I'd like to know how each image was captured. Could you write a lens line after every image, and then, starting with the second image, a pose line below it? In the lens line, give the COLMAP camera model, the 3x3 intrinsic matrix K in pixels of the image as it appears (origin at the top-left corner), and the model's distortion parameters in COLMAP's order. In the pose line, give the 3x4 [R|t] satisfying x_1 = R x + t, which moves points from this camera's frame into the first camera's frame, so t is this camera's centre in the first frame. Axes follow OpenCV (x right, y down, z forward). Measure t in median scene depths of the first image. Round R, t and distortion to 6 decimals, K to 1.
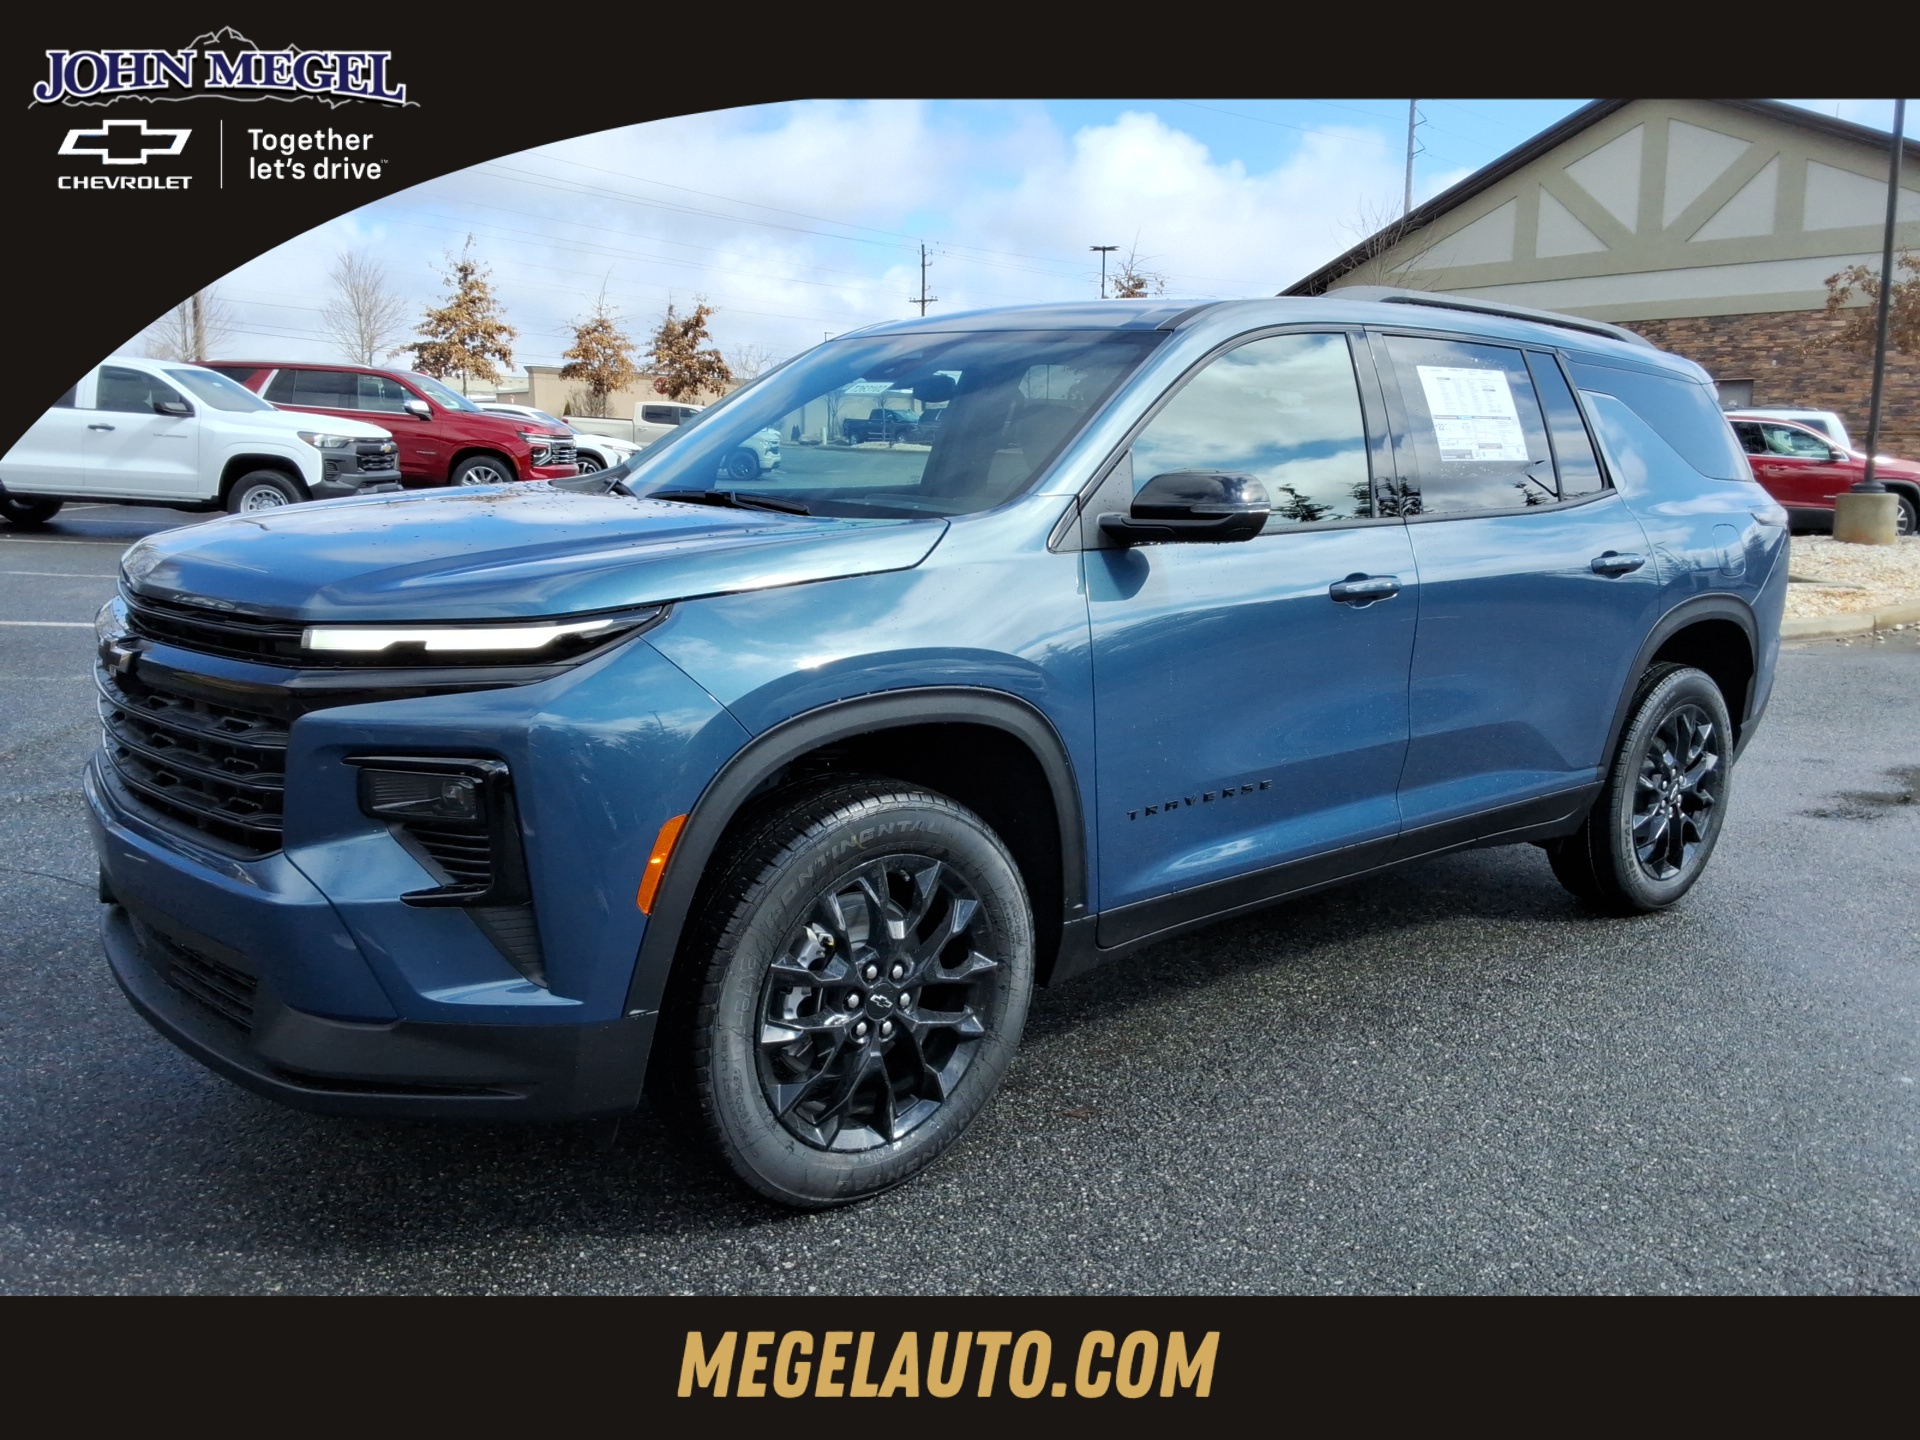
lens RADIAL K [[1541.6, 0, 951.8], [0, 1541.6, 728.0], [0, 0, 1]] dist [0.092976, -0.133712]
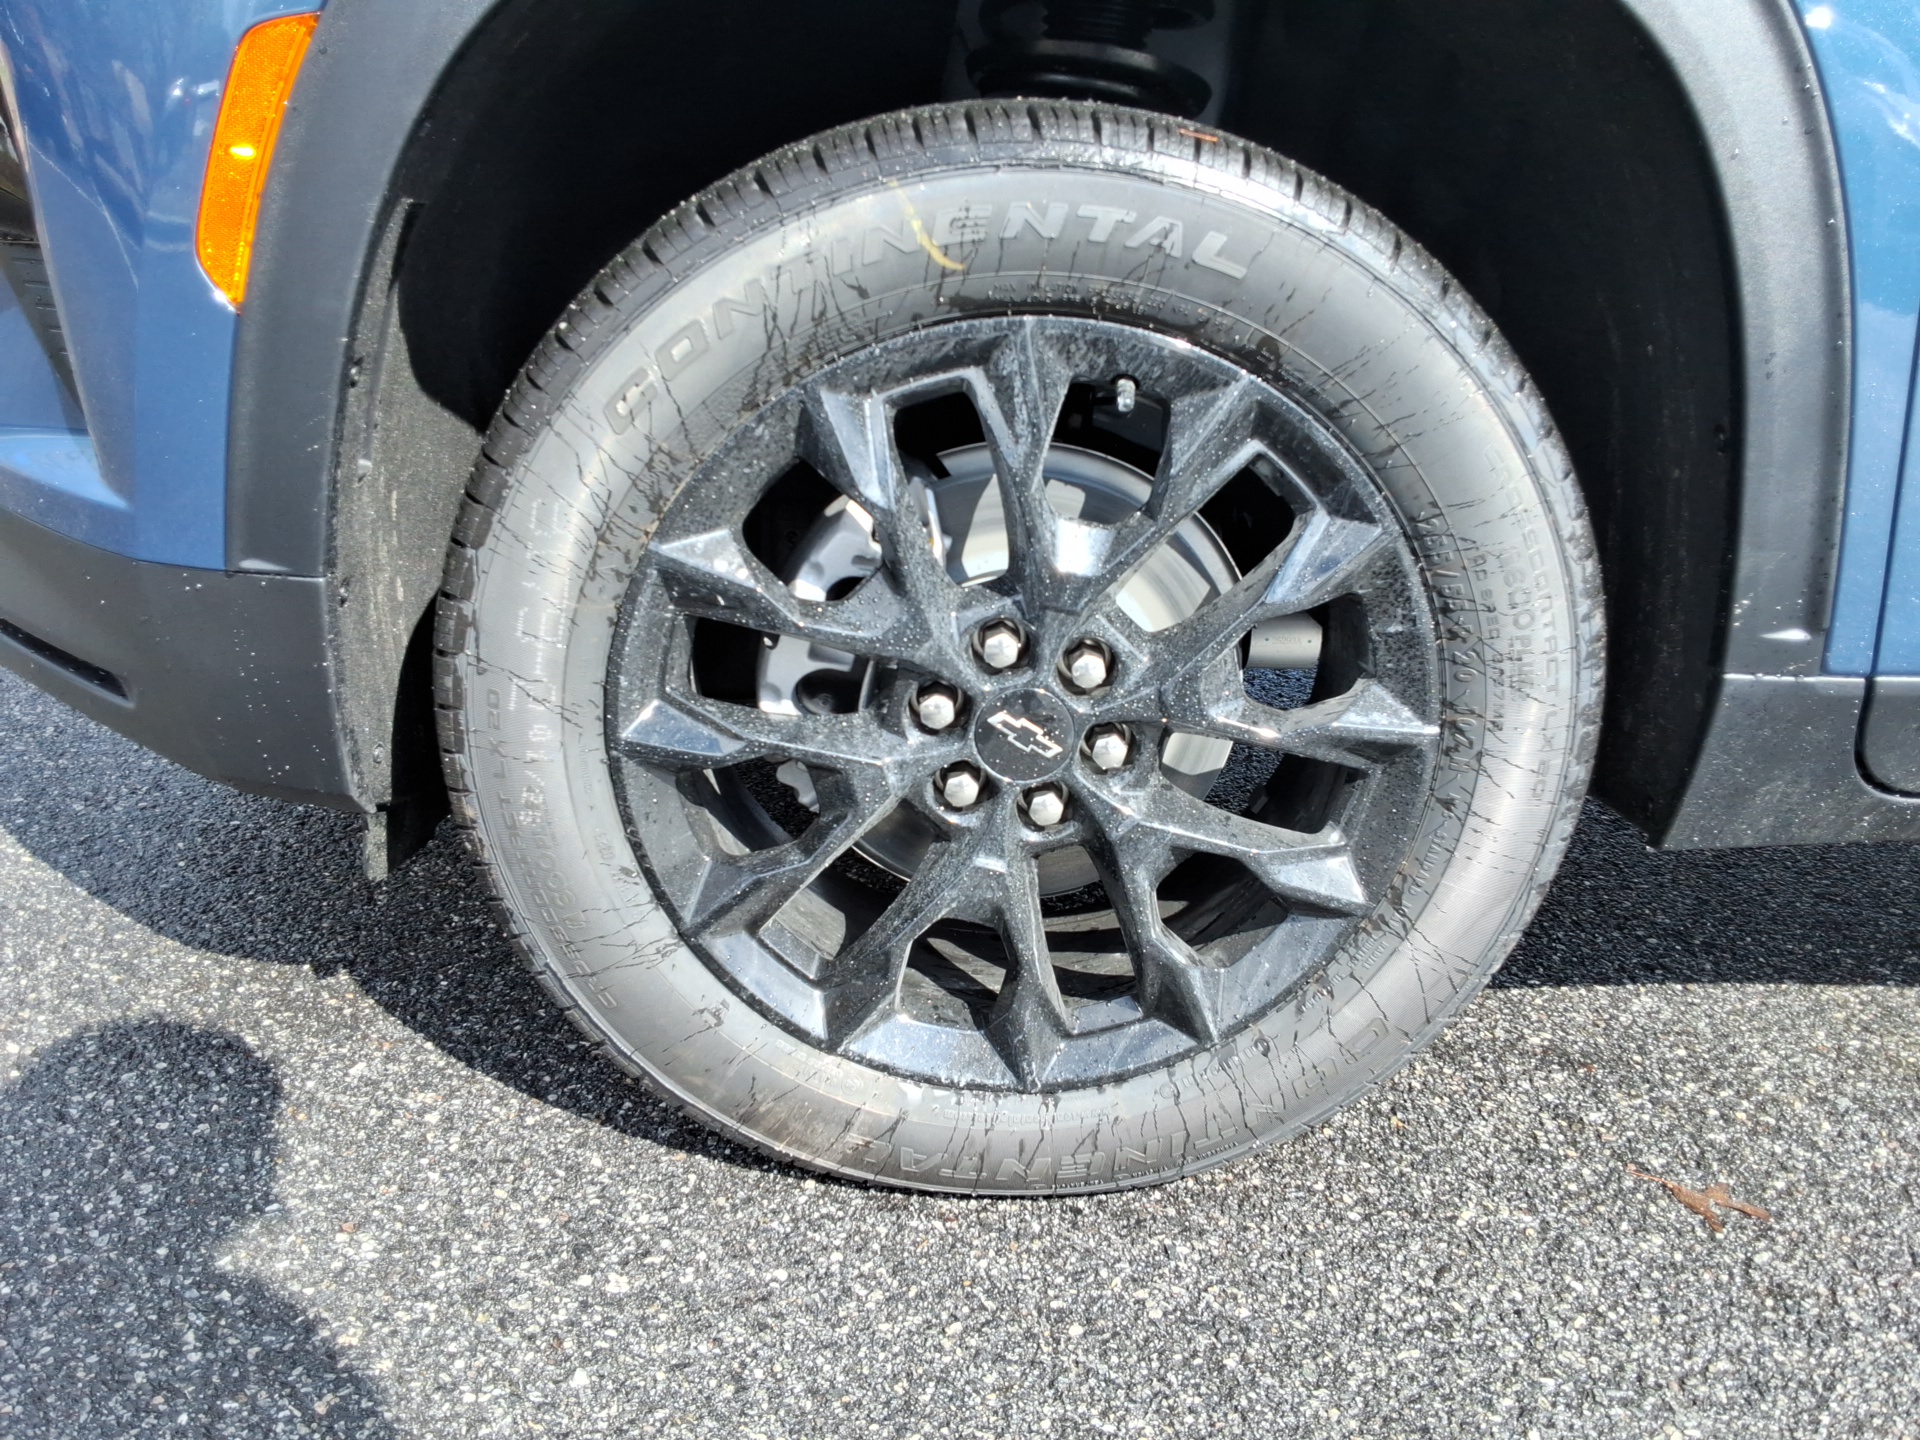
lens RADIAL K [[1541.6, 0, 966.8], [0, 1541.6, 729.3], [0, 0, 1]] dist [0.092976, -0.133712]
pose [[0.766533, 0.247090, -0.592767, 0.161138], [-0.140884, 0.965235, 0.220167, 0.094709], [0.626561, -0.085254, 0.774696, 0.697330]]
